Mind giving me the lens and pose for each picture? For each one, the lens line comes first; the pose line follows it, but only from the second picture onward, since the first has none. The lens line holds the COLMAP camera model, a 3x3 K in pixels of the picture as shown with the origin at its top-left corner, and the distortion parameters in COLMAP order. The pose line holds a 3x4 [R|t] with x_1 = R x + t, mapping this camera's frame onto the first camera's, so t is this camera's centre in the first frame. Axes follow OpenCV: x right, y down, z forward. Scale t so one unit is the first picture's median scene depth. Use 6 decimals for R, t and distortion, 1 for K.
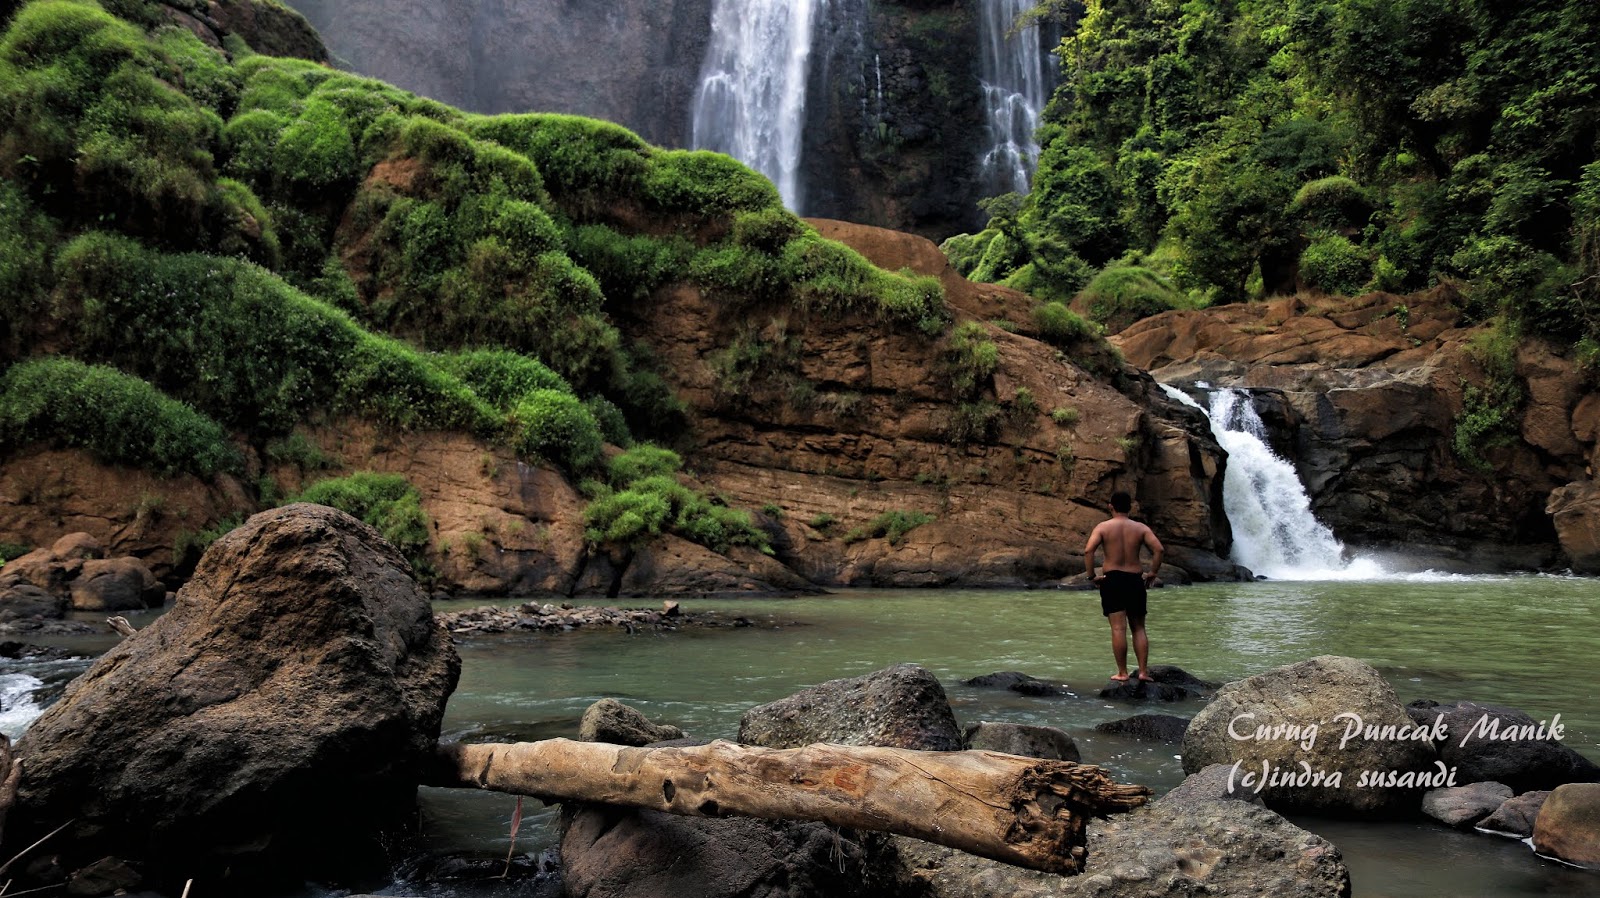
lens RADIAL K [[1244.0, 0, 792.5], [0, 1244.0, 441.8], [0, 0, 1]] dist [-0.114476, 0.117646]
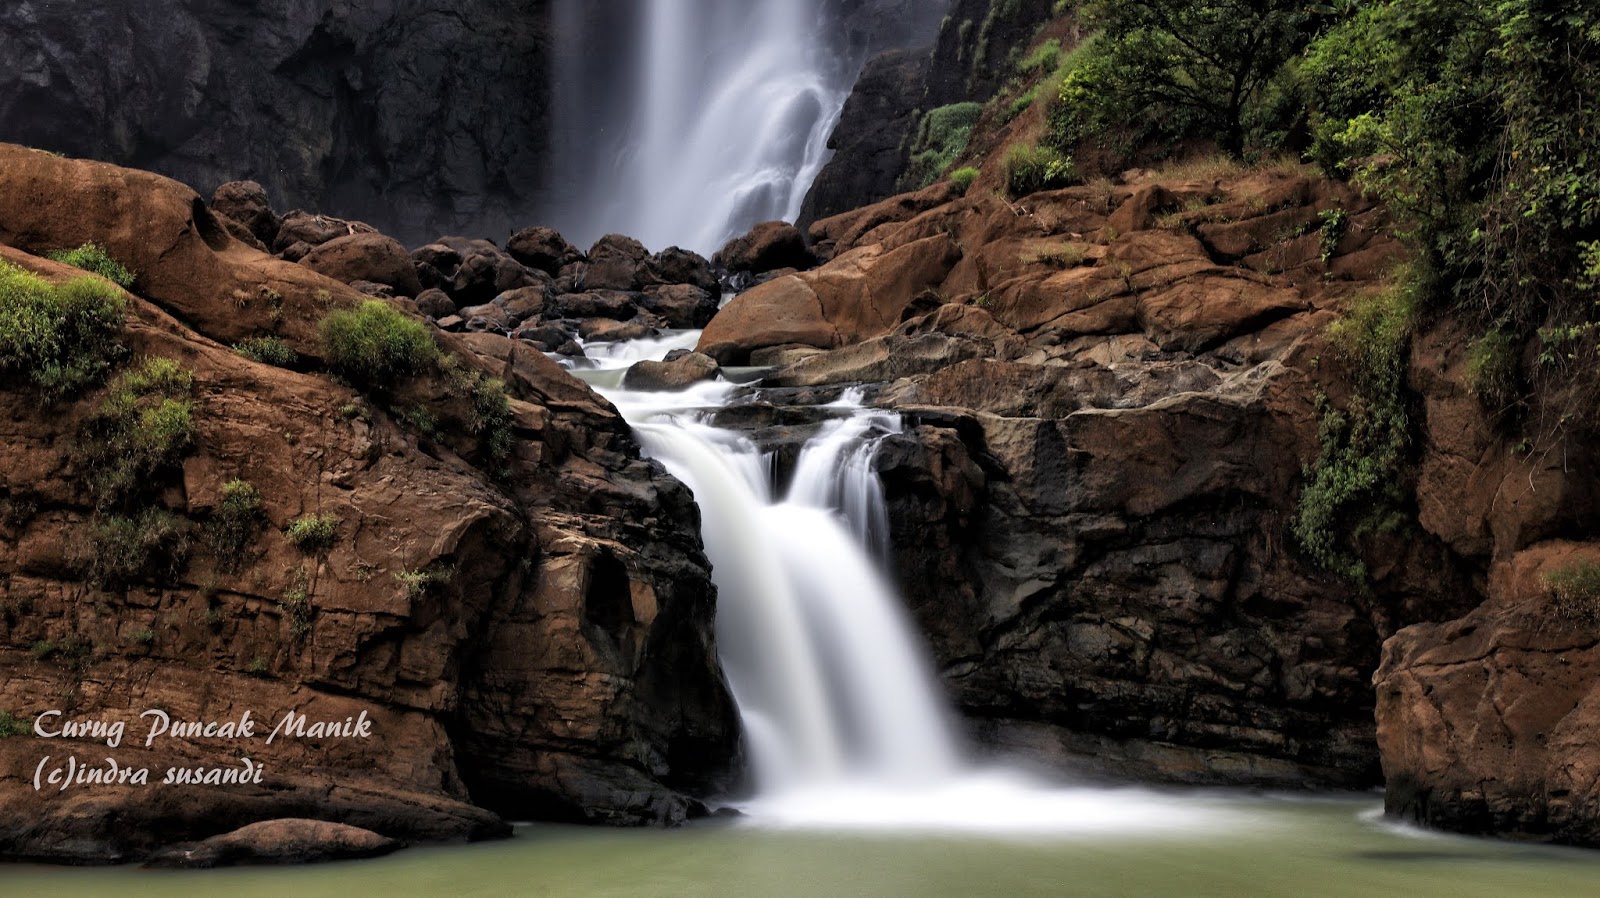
lens RADIAL K [[3102.0, 0, 780.2], [0, 3102.0, 445.8], [0, 0, 1]] dist [0.225555, 0.436974]
pose [[0.991353, -0.008791, -0.130925, 0.608374], [0.019134, 0.996773, 0.077954, -0.163483], [0.129817, -0.079785, 0.988323, -0.361076]]
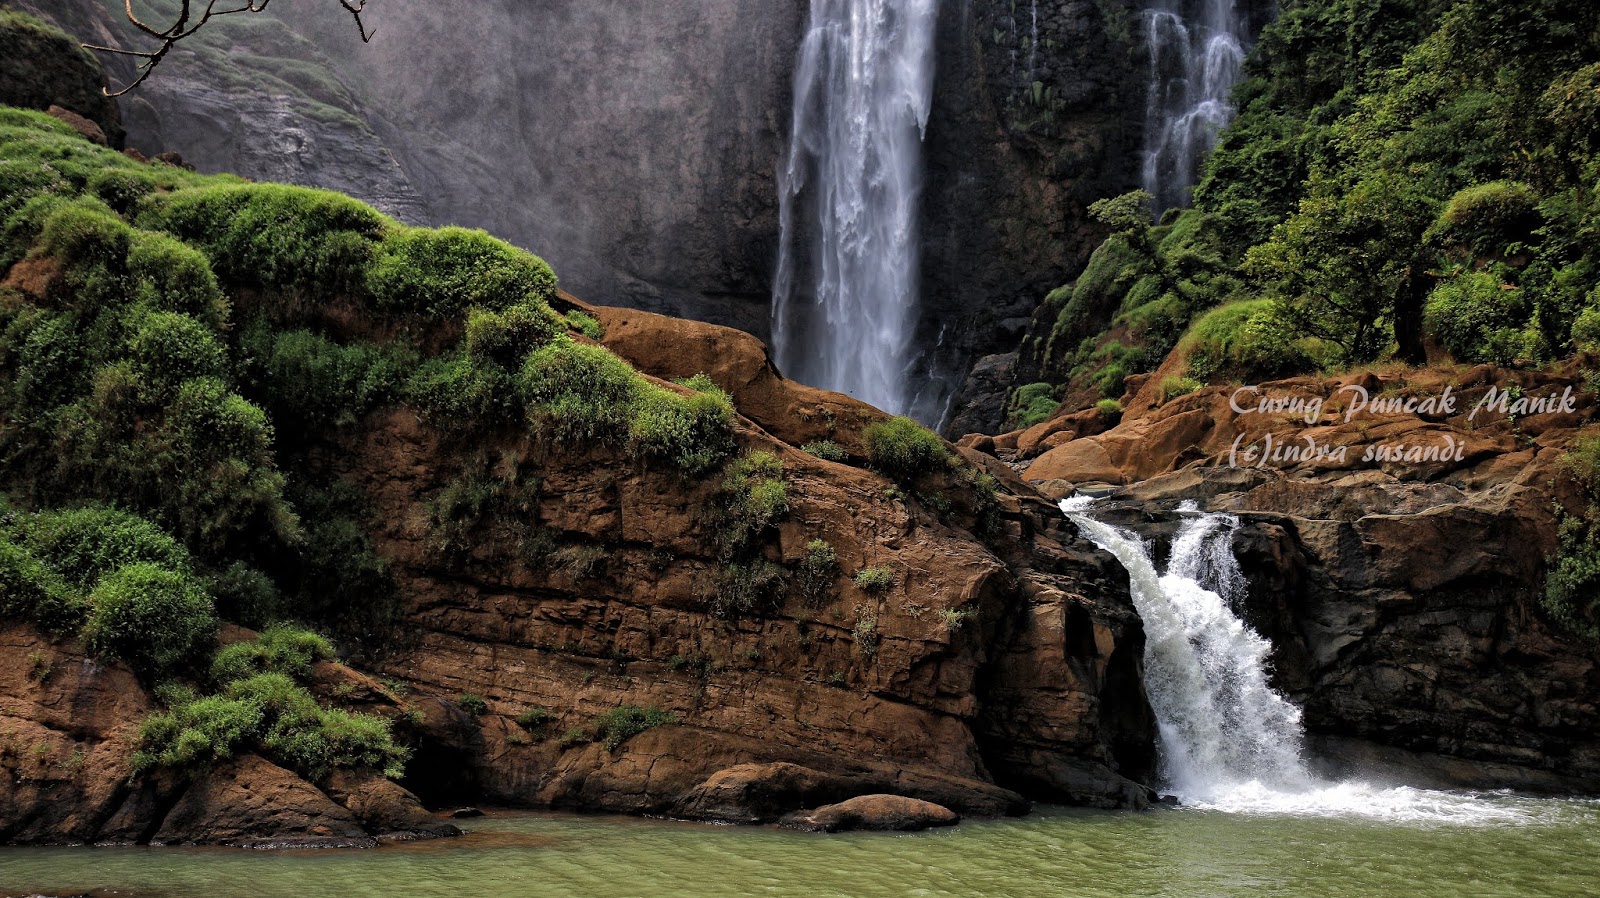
lens RADIAL K [[1625.4, 0, 784.2], [0, 1625.4, 447.5], [0, 0, 1]] dist [-0.026360, 0.200294]
pose [[0.988058, -0.001873, -0.154071, 0.315075], [-0.000651, 0.999866, -0.016333, -0.083728], [0.154081, 0.016239, 0.987925, 0.012645]]
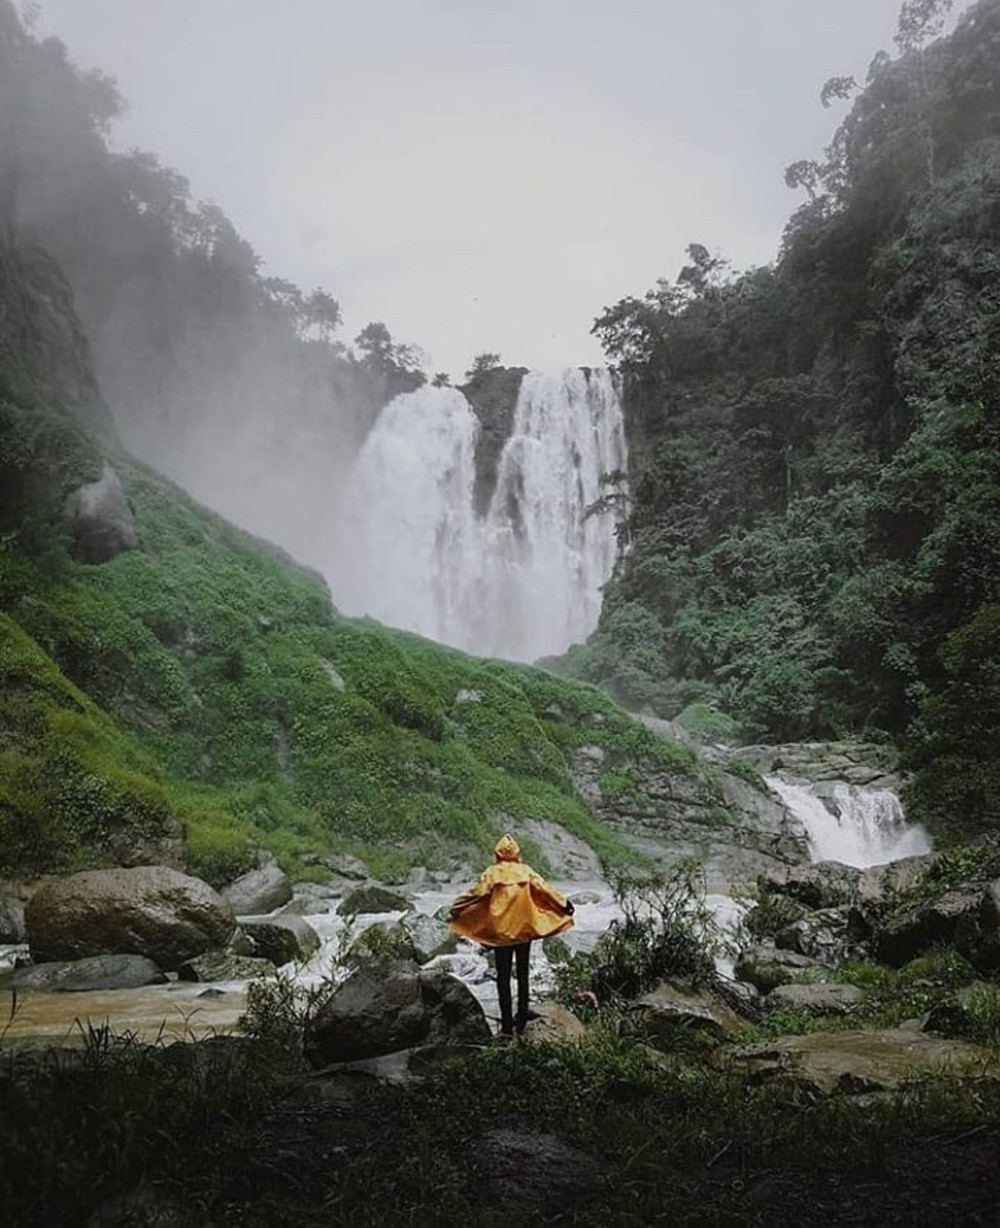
lens RADIAL K [[1088.6, 0, 471.0], [0, 1088.6, 647.6], [0, 0, 1]] dist [0.084319, 0.001009]
pose [[0.985064, 0.047712, 0.165446, -0.617567], [-0.027928, 0.992392, -0.119908, -0.064455], [-0.169908, 0.113497, 0.978902, -0.875547]]
